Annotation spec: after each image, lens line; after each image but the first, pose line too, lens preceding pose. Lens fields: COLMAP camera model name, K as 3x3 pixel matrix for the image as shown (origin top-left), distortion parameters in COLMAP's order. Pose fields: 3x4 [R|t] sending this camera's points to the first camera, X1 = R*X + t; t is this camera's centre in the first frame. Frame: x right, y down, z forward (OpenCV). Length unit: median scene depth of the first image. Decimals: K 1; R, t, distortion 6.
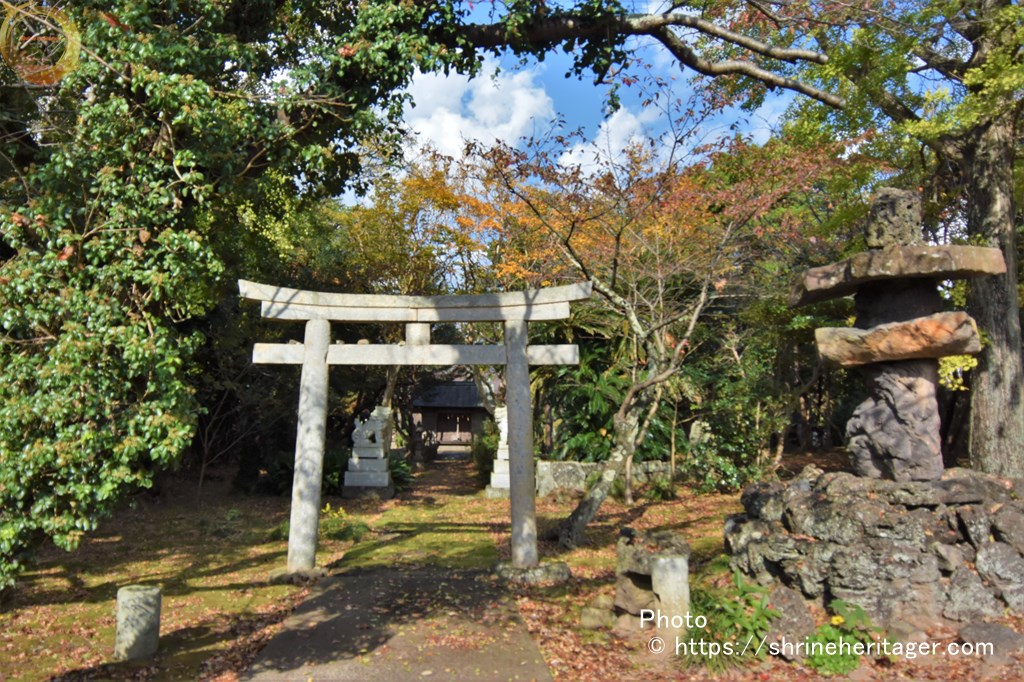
lens RADIAL K [[809.5, 0, 511.5], [0, 809.5, 340.1], [0, 0, 1]] dist [-0.000777, -0.006003]
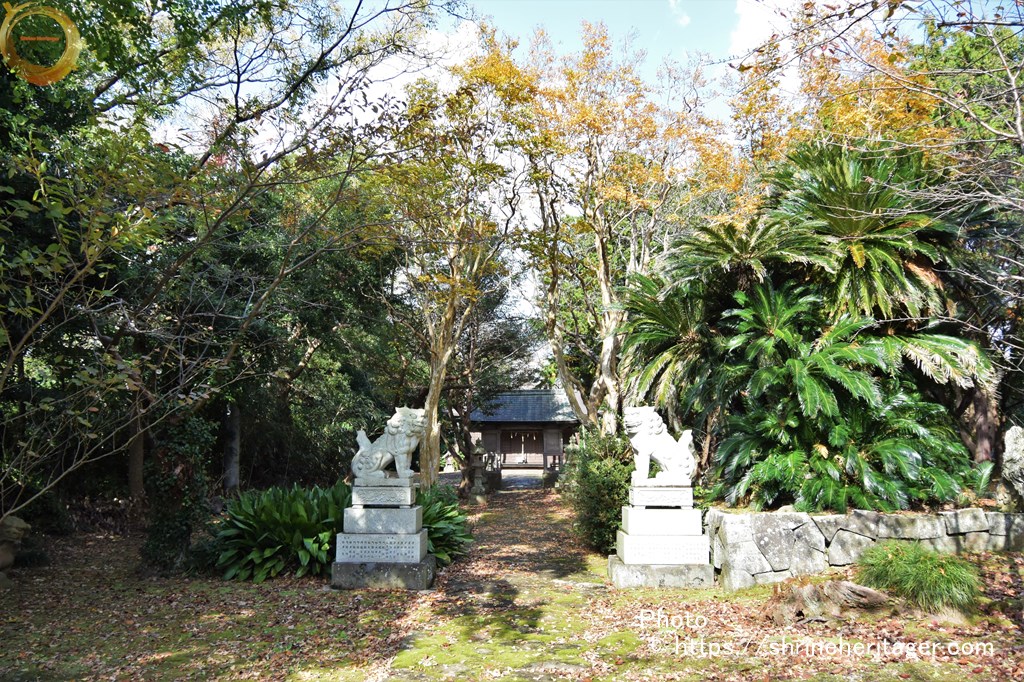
lens RADIAL K [[809.5, 0, 512.2], [0, 809.5, 342.4], [0, 0, 1]] dist [-0.000777, -0.006003]
pose [[0.997397, -0.021150, -0.068936, -0.052273], [0.019598, 0.999541, -0.023106, 0.050392], [0.069393, 0.021695, 0.997353, 0.450110]]
